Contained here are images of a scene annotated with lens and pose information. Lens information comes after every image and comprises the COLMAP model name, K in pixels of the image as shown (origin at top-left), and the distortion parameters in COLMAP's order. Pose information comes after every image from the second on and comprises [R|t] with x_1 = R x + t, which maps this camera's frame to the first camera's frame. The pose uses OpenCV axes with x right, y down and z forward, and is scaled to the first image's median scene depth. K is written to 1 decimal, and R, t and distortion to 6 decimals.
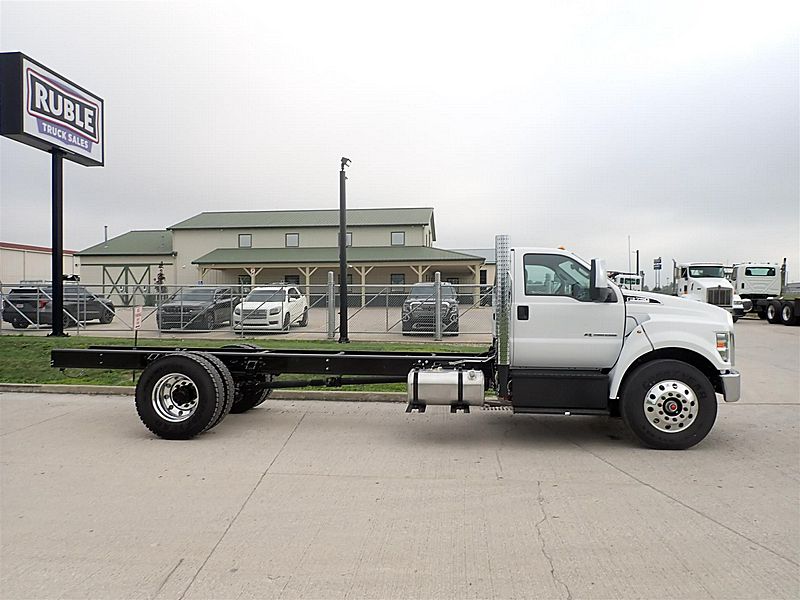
lens RADIAL K [[583.1, 0, 400.0], [0, 583.1, 300.0], [0, 0, 1]] dist [0.003144, -0.016078]
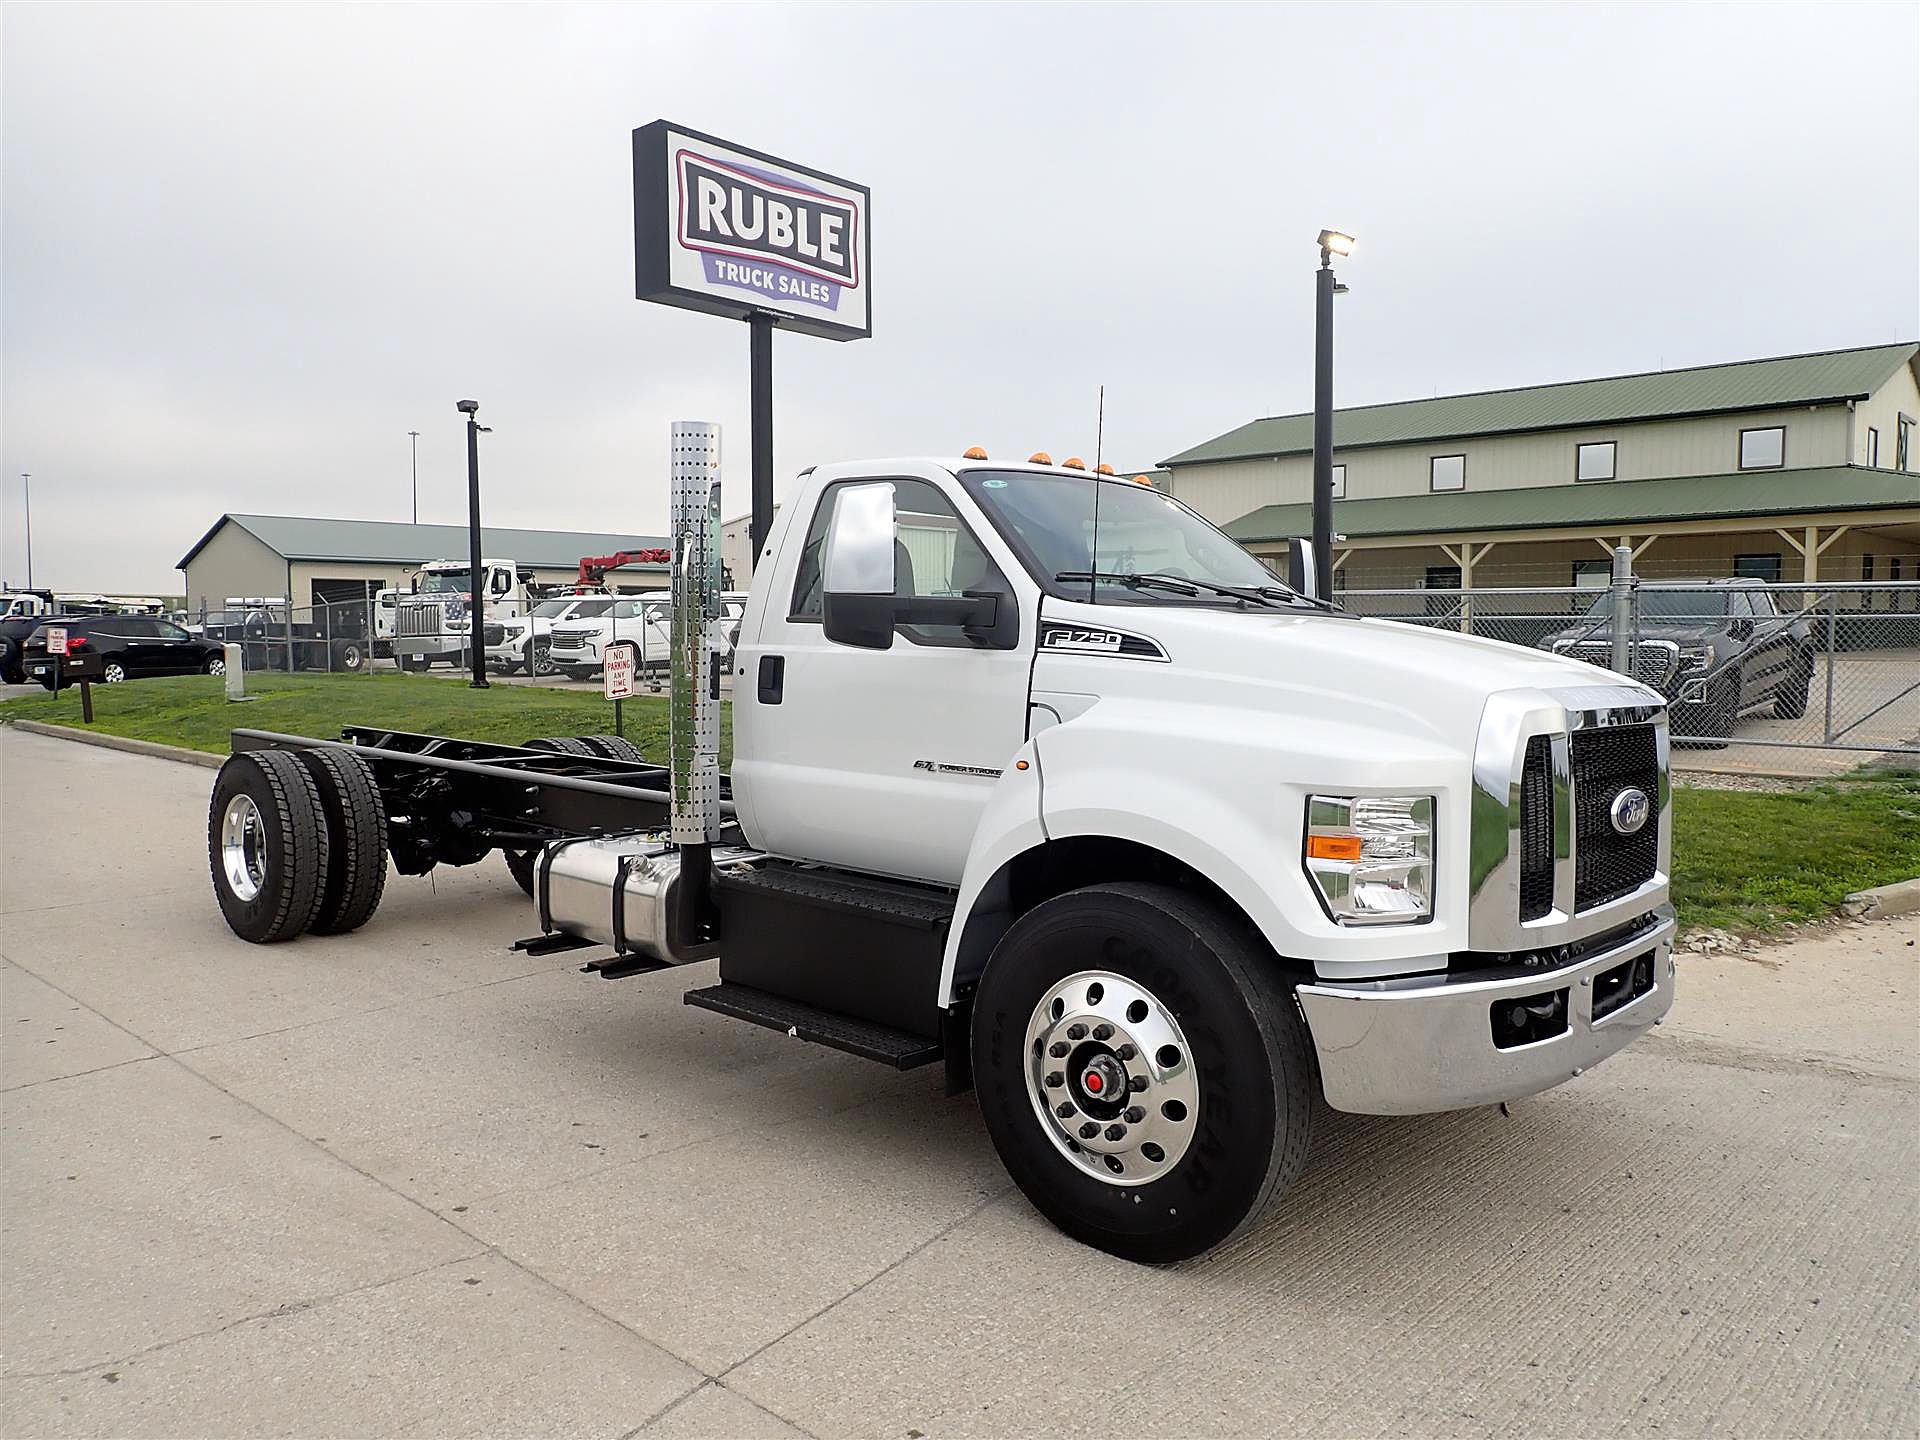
lens RADIAL K [[1399.5, 0, 960.0], [0, 1399.5, 720.0], [0, 0, 1]] dist [0.003144, -0.016078]
pose [[0.800326, 0.041968, -0.598094, 0.227227], [-0.003598, 0.997865, 0.065205, -0.001647], [0.599554, -0.050033, 0.798769, 0.158161]]
